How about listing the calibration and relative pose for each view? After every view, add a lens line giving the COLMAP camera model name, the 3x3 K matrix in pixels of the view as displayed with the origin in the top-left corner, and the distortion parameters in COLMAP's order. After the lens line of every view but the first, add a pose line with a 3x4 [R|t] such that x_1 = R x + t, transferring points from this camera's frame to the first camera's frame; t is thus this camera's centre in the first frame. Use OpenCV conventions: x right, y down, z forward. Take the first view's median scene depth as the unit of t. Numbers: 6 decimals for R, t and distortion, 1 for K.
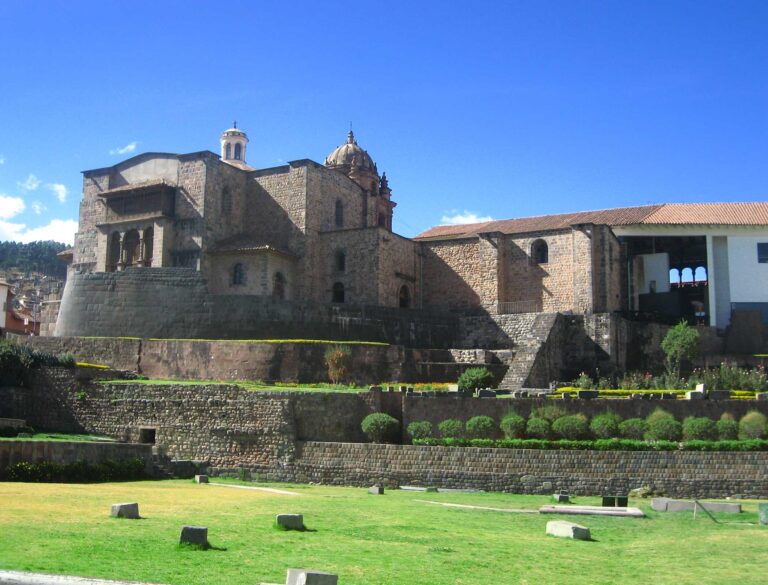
lens RADIAL K [[939.2, 0, 385.6], [0, 939.2, 286.2], [0, 0, 1]] dist [-0.115368, 0.000000]
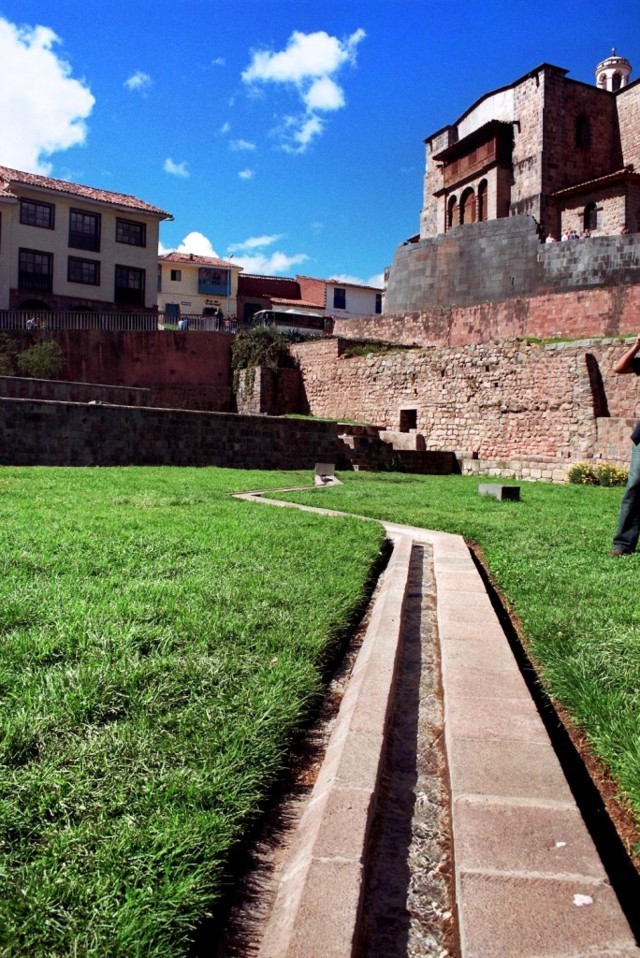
lens RADIAL K [[775.1, 0, 321.9], [0, 775.1, 474.0], [0, 0, 1]] dist [-0.079002, 0.022205]
pose [[0.799411, 0.019474, -0.600469, 0.046208], [0.093145, 0.983372, 0.155896, 0.079786], [0.593520, -0.180556, 0.784304, 0.368516]]
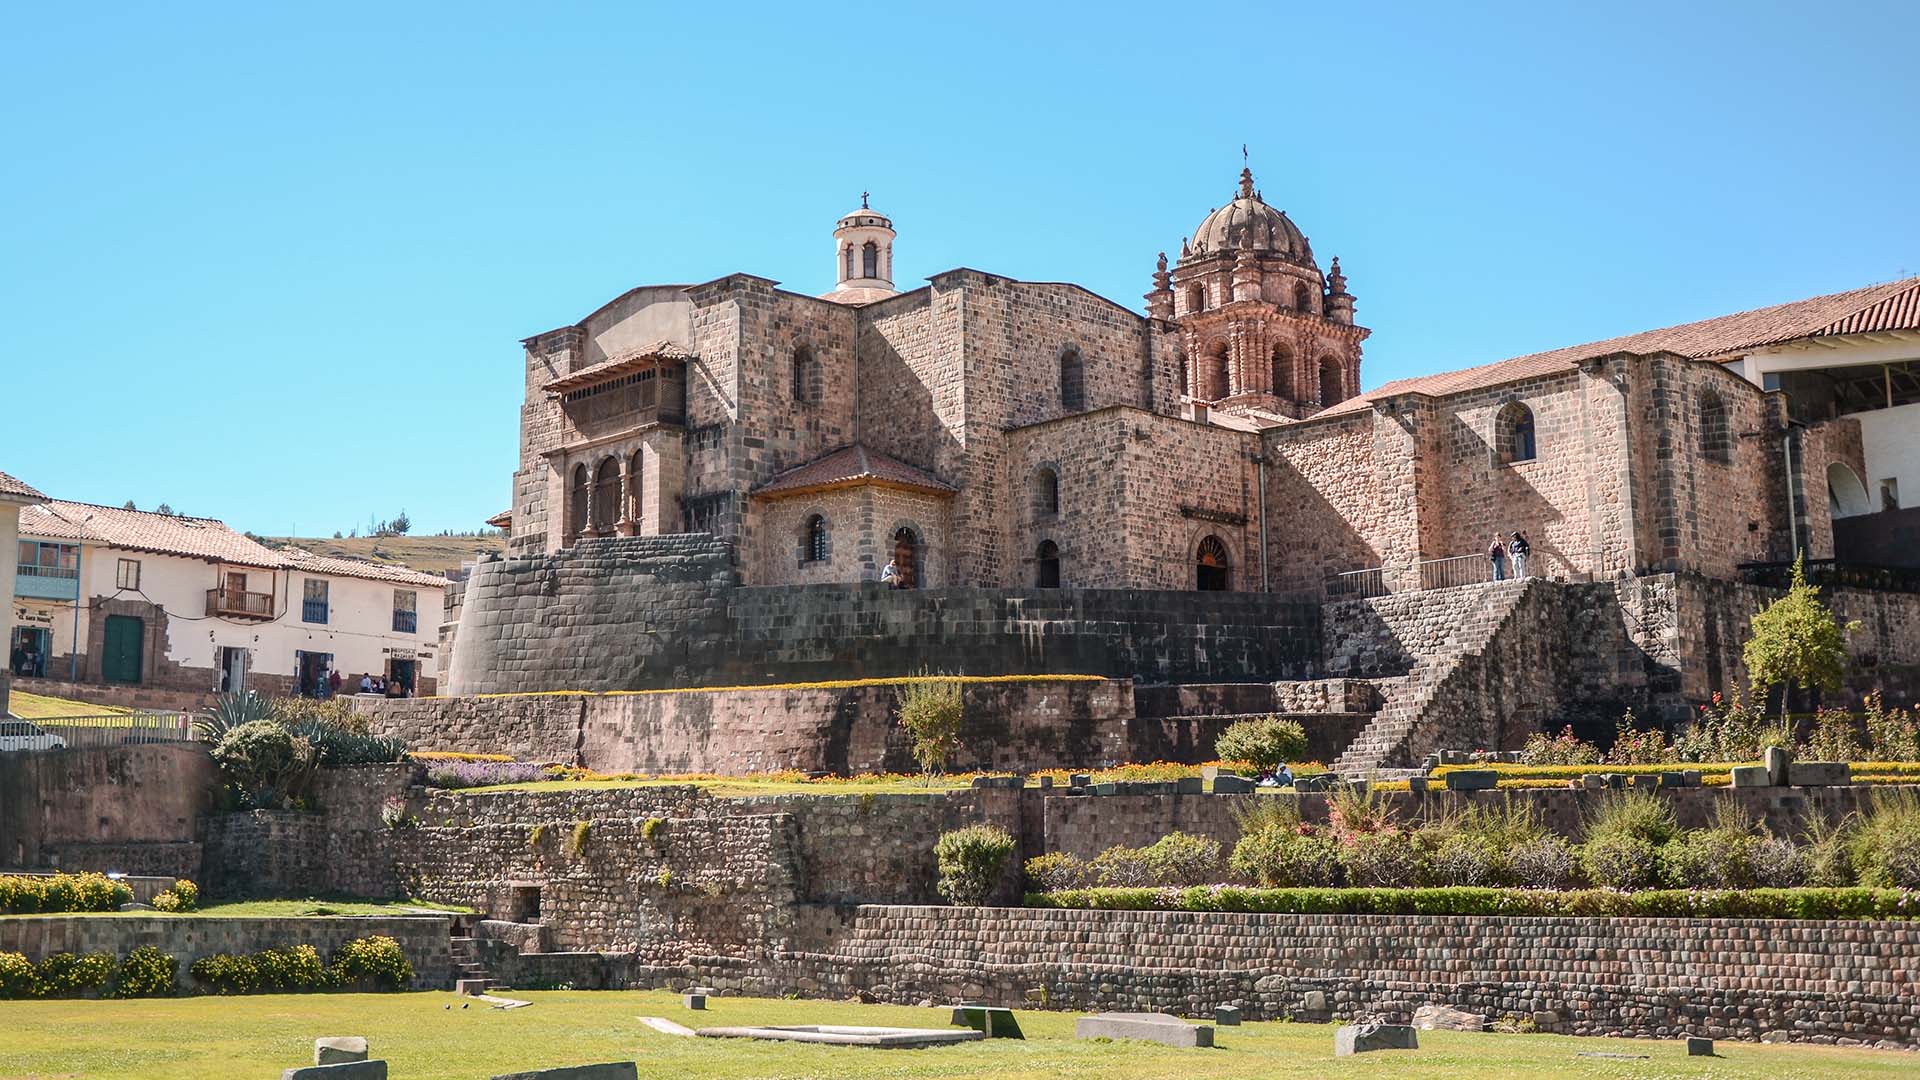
lens RADIAL K [[2248.2, 0, 880.8], [0, 2248.2, 463.3], [0, 0, 1]] dist [0.047562, 0.000000]
pose [[0.949276, -0.078691, -0.304439, 0.220353], [0.068298, 0.996665, -0.044656, 0.001769], [0.306938, 0.021598, 0.951484, -0.031117]]
